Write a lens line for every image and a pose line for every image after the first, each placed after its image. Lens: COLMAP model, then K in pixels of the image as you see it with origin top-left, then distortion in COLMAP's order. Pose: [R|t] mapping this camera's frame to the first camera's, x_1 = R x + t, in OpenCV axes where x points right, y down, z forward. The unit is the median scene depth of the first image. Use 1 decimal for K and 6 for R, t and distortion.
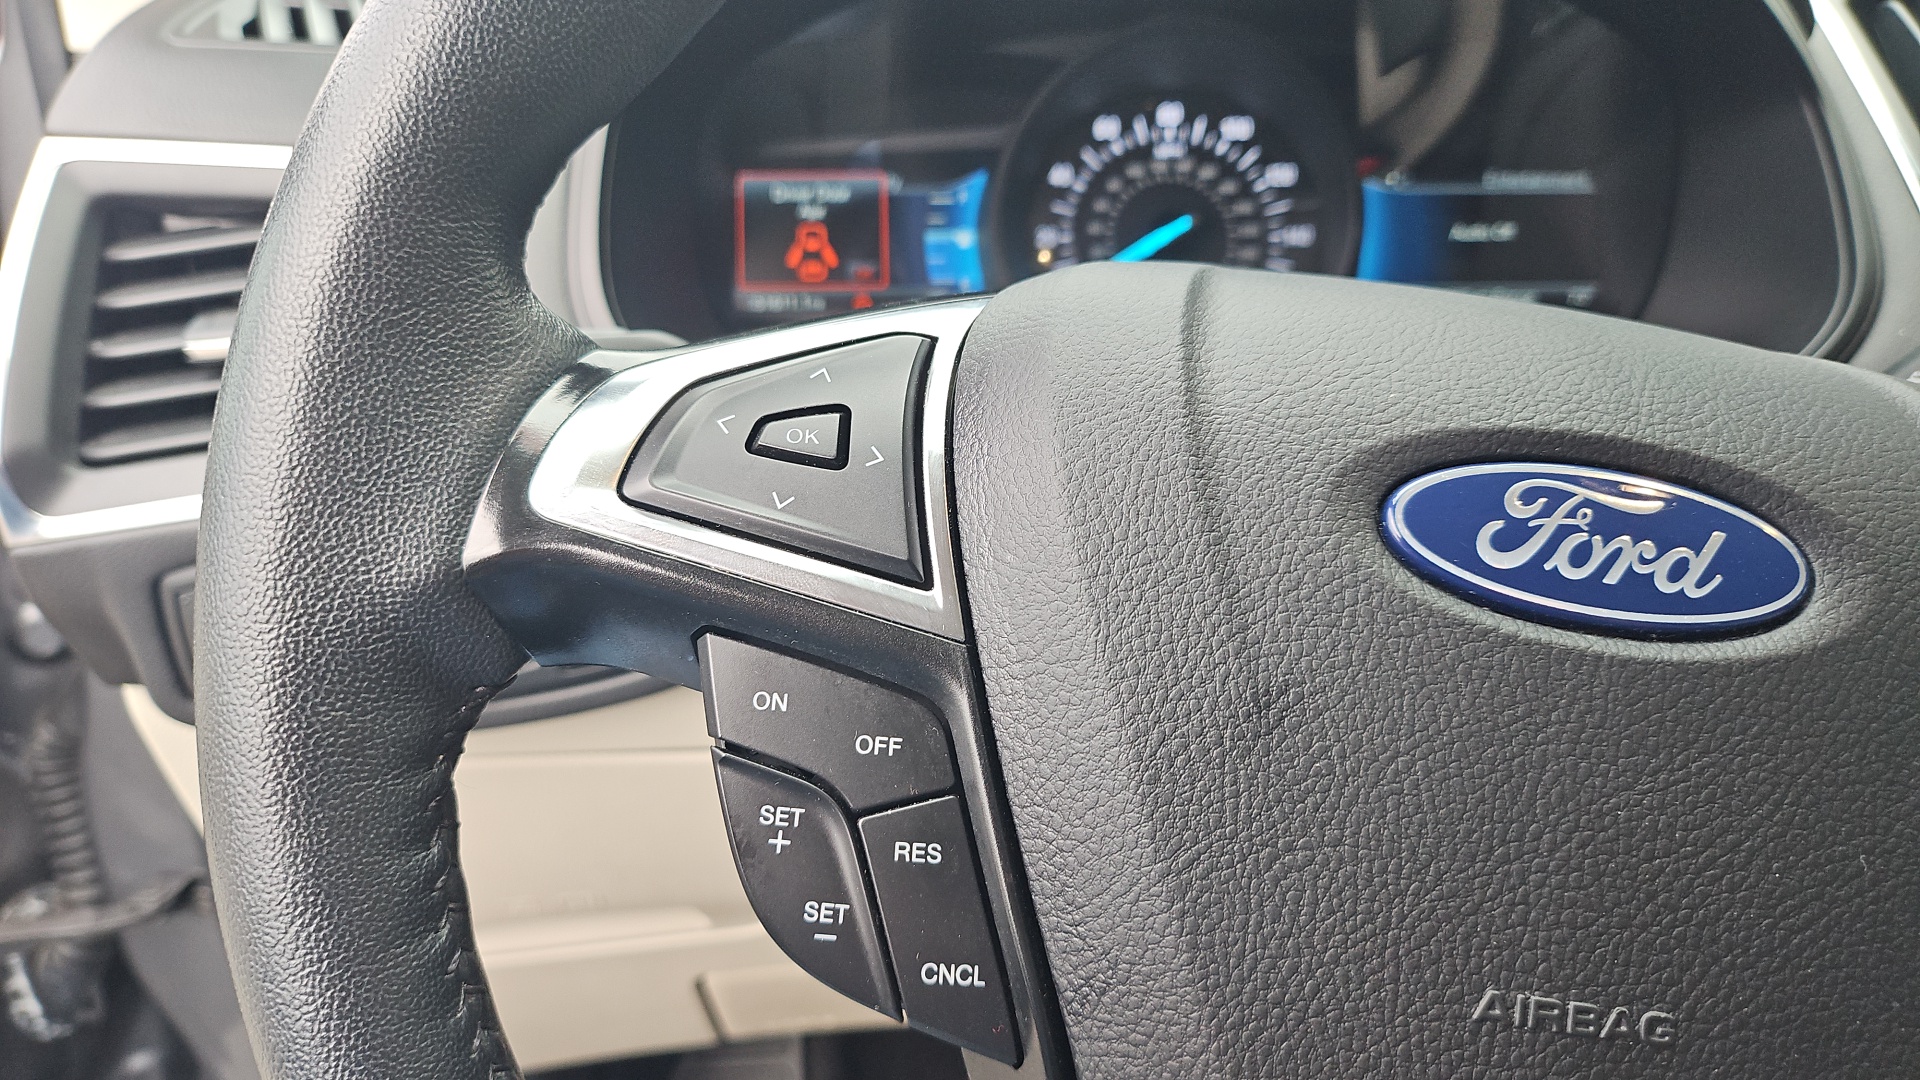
lens RADIAL K [[1373.4, 0, 969.9], [0, 1373.4, 536.3], [0, 0, 1]] dist [0.007303, -0.030441]
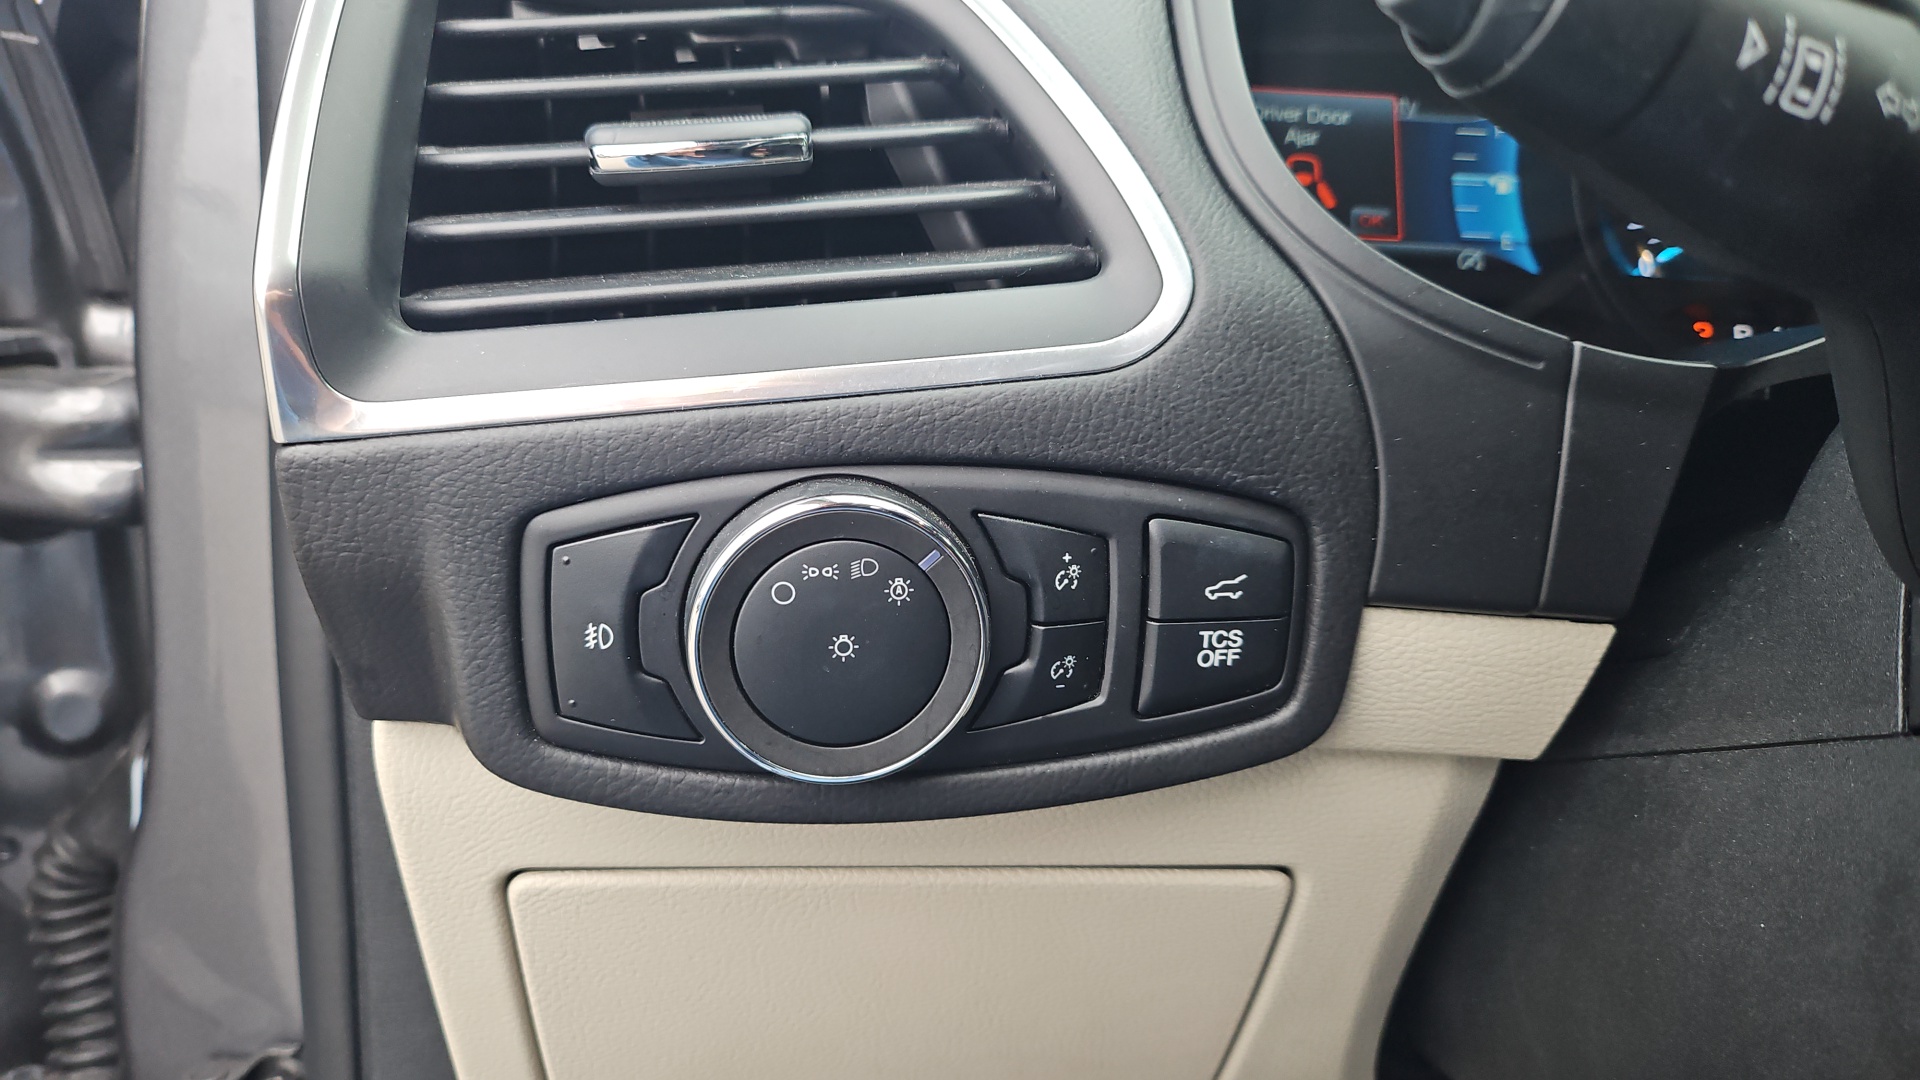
lens RADIAL K [[1373.4, 0, 969.9], [0, 1373.4, 536.3], [0, 0, 1]] dist [0.007303, -0.030441]
pose [[0.997121, 0.042583, 0.062748, -0.399198], [-0.033573, 0.989830, -0.138235, 0.104094], [-0.067997, 0.135730, 0.988410, 0.369292]]
